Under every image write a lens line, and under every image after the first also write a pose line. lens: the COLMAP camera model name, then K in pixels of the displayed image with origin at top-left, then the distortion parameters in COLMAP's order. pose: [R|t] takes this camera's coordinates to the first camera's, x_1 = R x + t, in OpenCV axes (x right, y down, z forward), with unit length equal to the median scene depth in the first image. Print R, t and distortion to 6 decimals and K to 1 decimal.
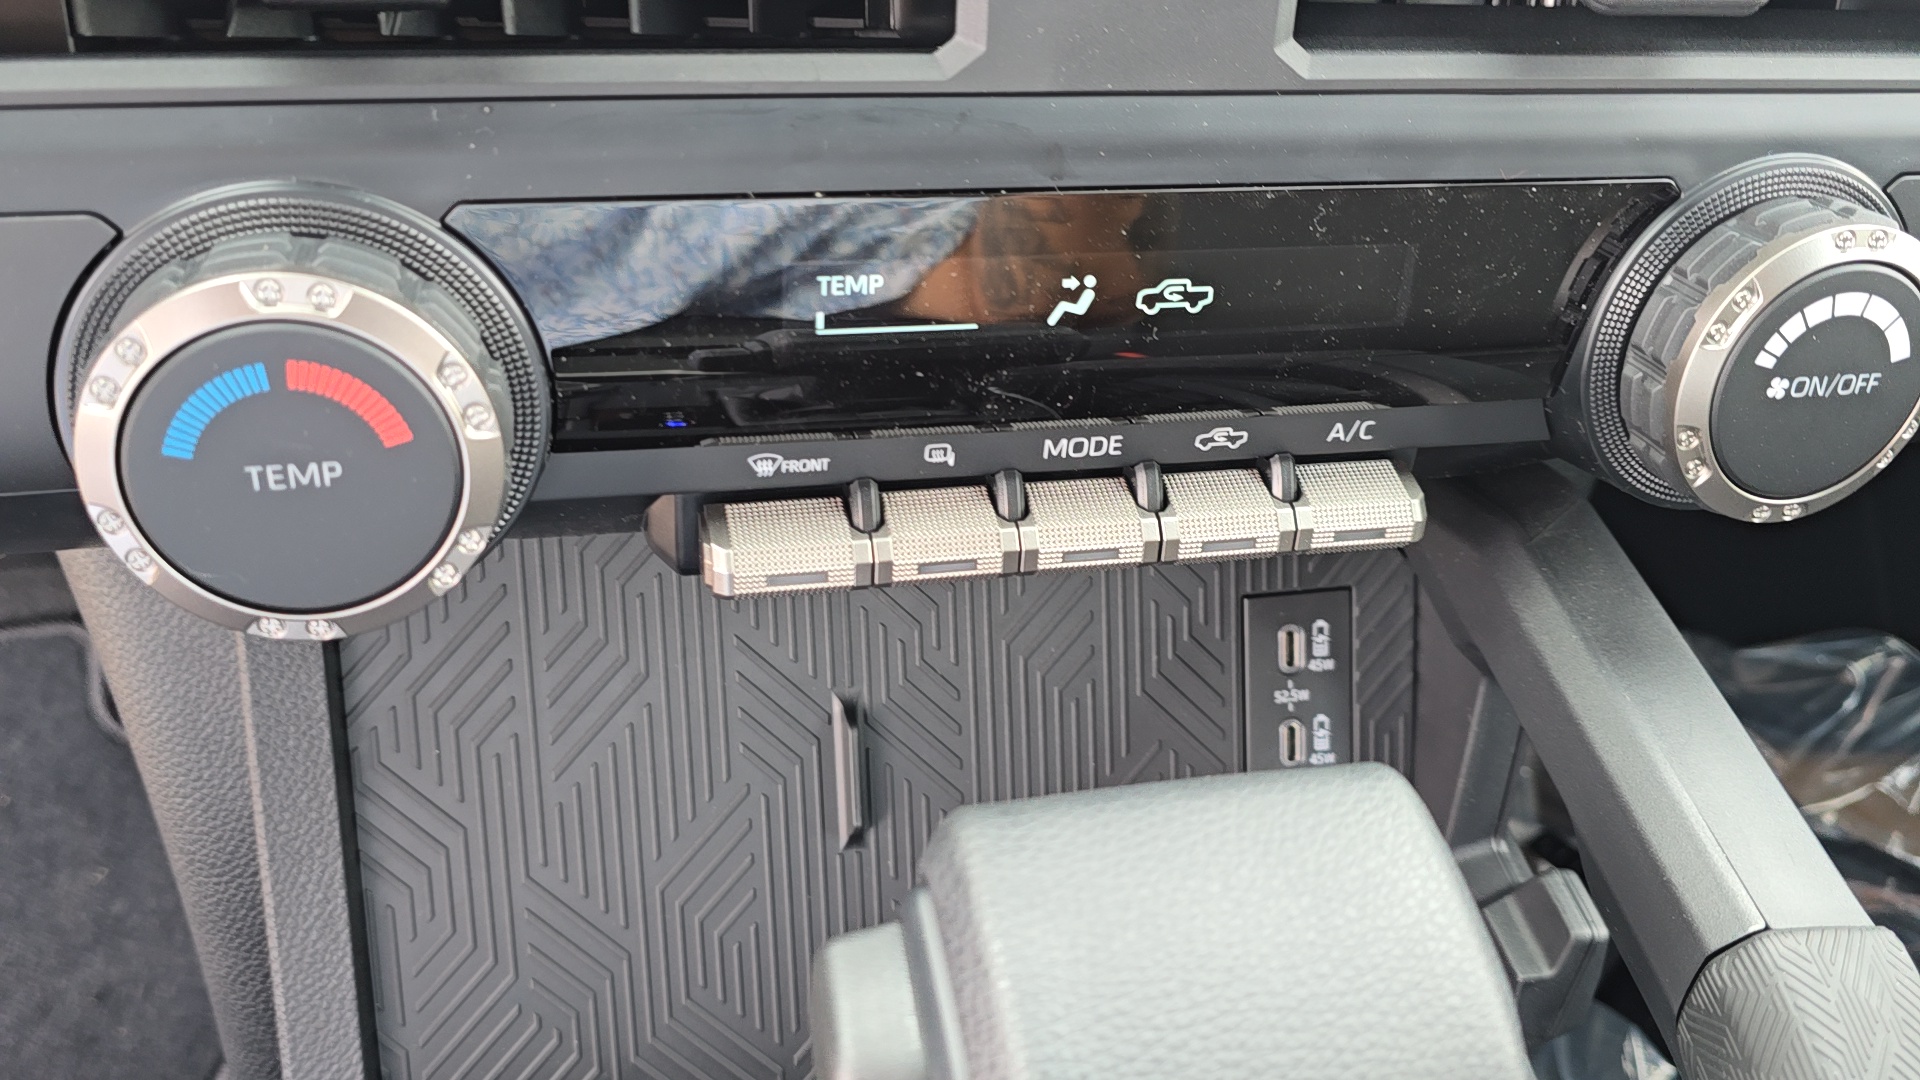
lens RADIAL K [[1606.8, 0, 979.2], [0, 1606.8, 524.4], [0, 0, 1]] dist [-0.016767, 0.015799]
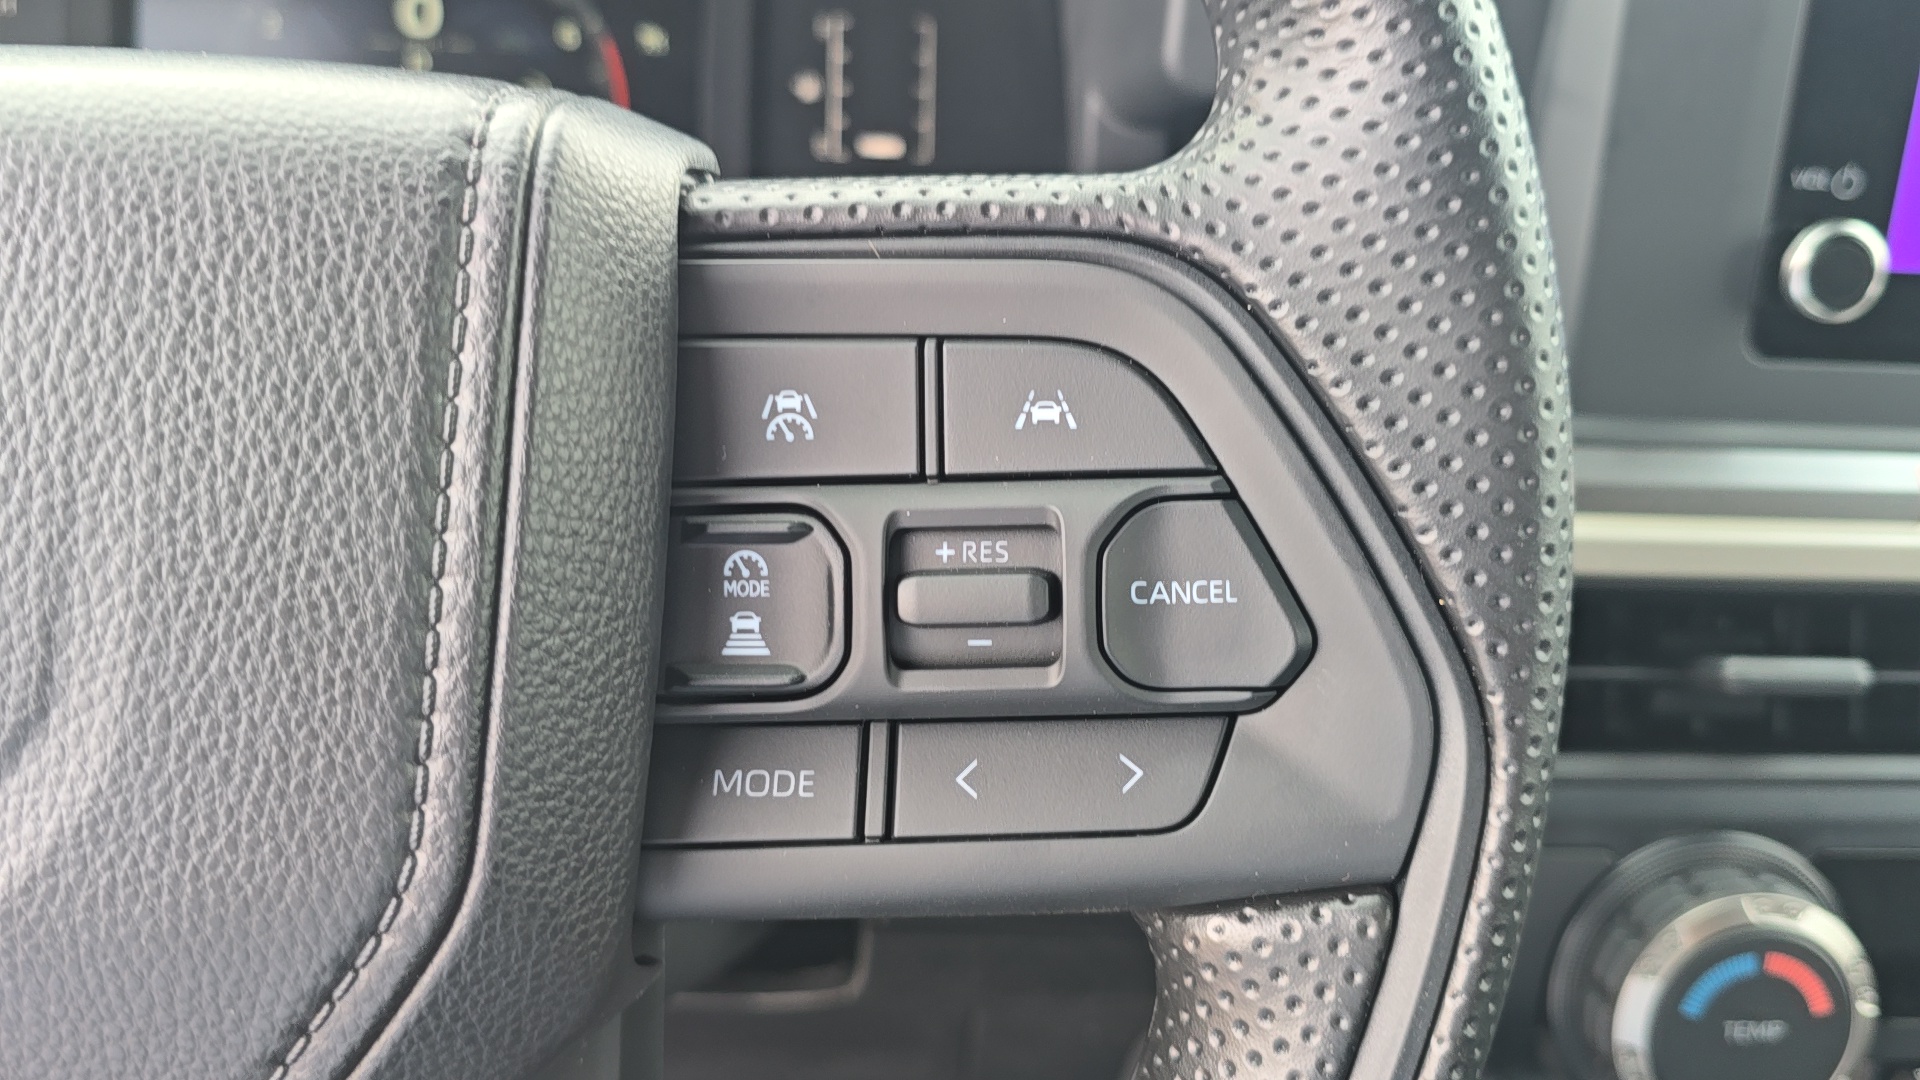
lens RADIAL K [[1693.1, 0, 952.5], [0, 1693.1, 545.9], [0, 0, 1]] dist [-0.048246, 0.011083]
pose [[0.984386, 0.010430, -0.175715, -0.702572], [-0.067596, 0.944103, -0.322646, 0.073794], [0.162528, 0.329485, 0.930067, -0.558237]]
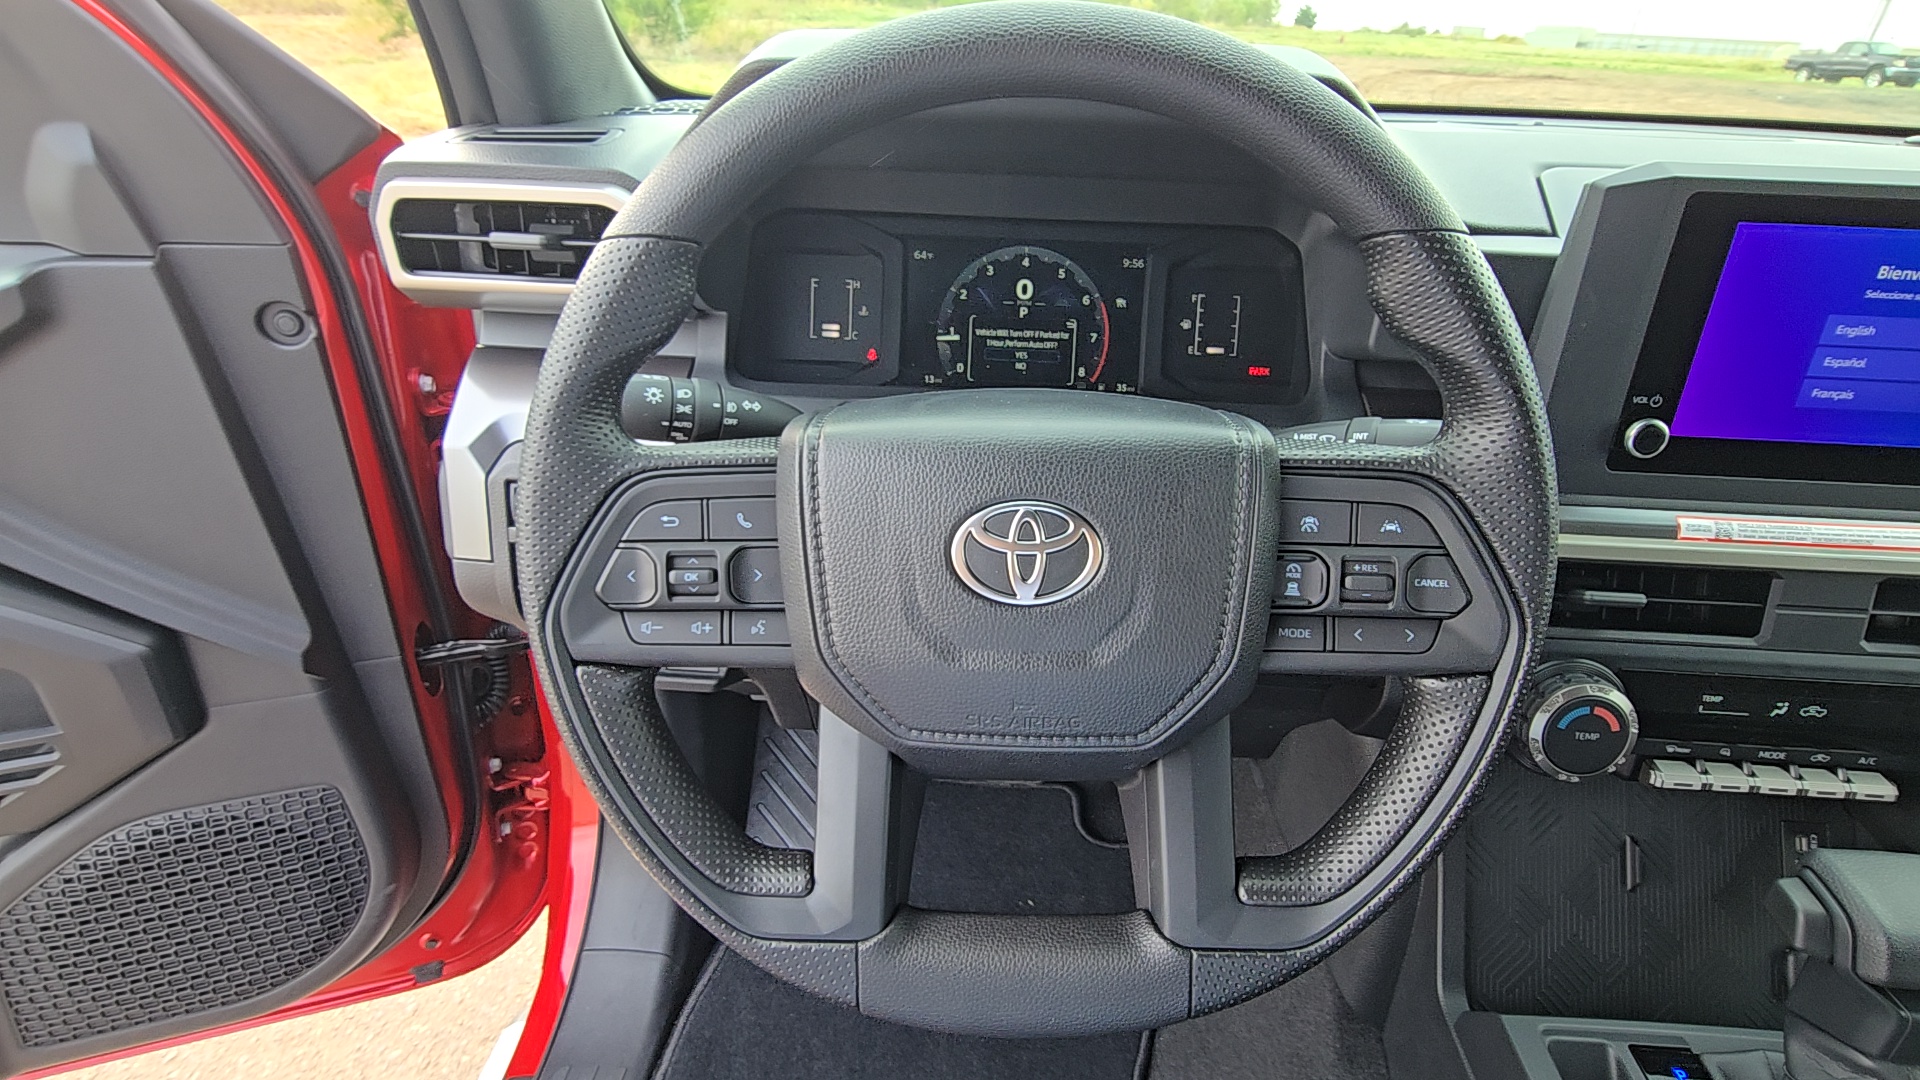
lens RADIAL K [[981.9, 0, 973.2], [0, 981.9, 538.2], [0, 0, 1]] dist [0.001778, 0.000761]
pose [[0.962186, 0.064593, -0.264624, -0.987655], [-0.129022, 0.963660, -0.233907, 0.200641], [0.239899, 0.259204, 0.935554, -1.331844]]
